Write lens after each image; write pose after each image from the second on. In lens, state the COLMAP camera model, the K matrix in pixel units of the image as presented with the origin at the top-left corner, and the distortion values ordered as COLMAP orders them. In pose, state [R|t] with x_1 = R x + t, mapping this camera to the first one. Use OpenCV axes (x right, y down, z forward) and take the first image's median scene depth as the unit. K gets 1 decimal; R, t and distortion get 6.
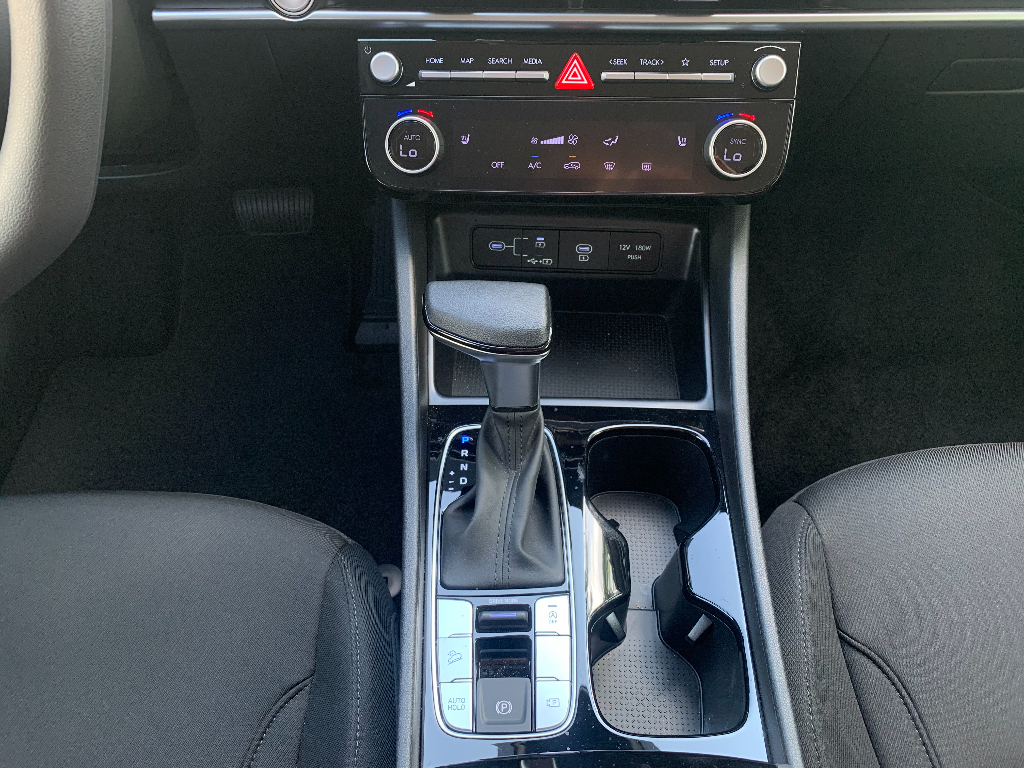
lens RADIAL K [[801.0, 0, 506.5], [0, 801.0, 373.8], [0, 0, 1]] dist [0.019858, -0.021516]
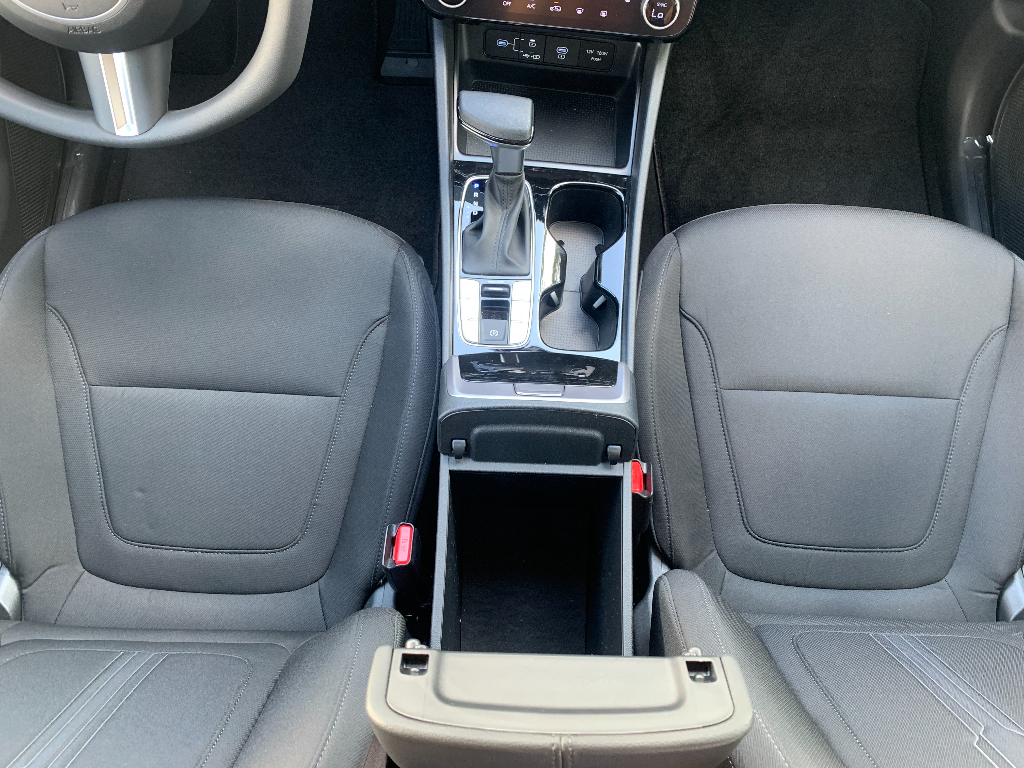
lens RADIAL K [[801.0, 0, 507.7], [0, 801.0, 387.7], [0, 0, 1]] dist [0.019858, -0.021516]
pose [[0.997702, 0.054043, 0.040875, -0.034644], [-0.065763, 0.917663, 0.391880, -0.197130], [-0.016331, -0.393667, 0.919108, -0.716442]]
